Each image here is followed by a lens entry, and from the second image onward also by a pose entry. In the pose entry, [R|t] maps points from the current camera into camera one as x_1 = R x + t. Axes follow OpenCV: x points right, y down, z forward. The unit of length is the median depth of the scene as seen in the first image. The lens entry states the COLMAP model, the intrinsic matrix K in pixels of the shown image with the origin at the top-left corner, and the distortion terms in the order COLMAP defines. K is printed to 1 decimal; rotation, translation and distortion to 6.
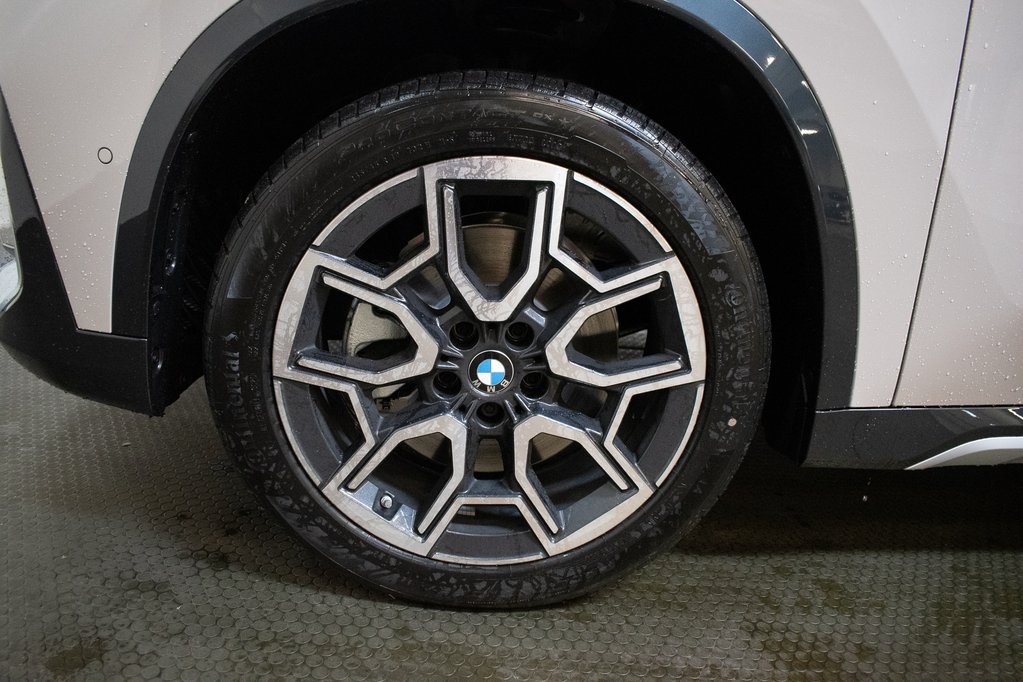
lens RADIAL K [[817.2, 0, 511.5], [0, 817.2, 341.0], [0, 0, 1]] dist [-0.091101, 0.000195]
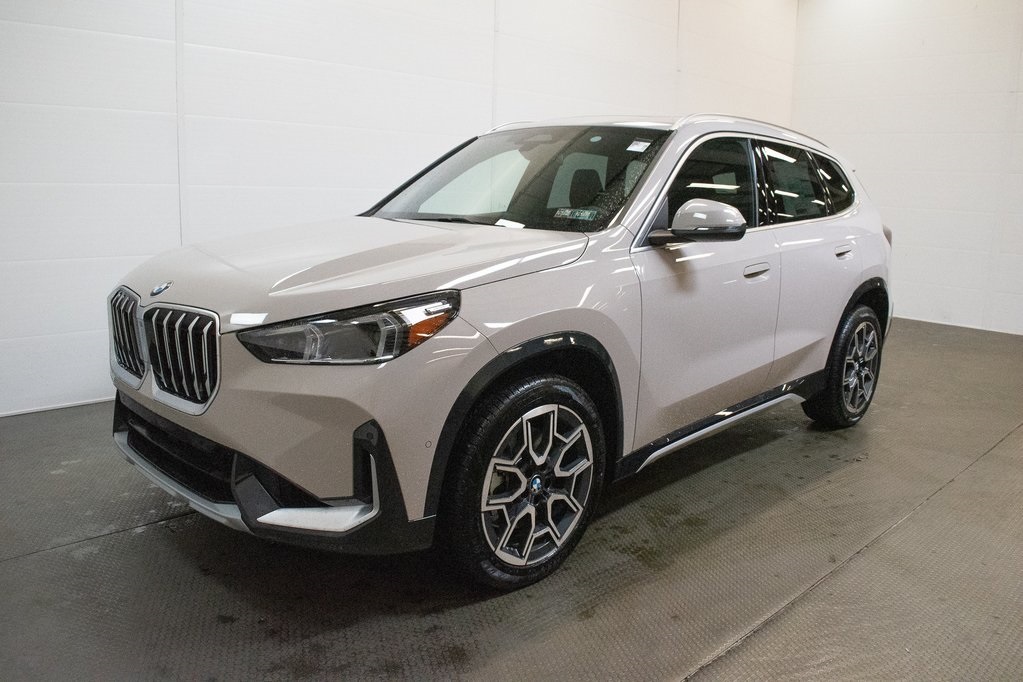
lens RADIAL K [[817.2, 0, 511.5], [0, 817.2, 341.0], [0, 0, 1]] dist [-0.091101, 0.000195]
pose [[0.735038, -0.192754, 0.650050, -1.696021], [0.235810, 0.971562, 0.021450, -0.481779], [-0.635698, 0.137522, 0.759589, -0.987594]]
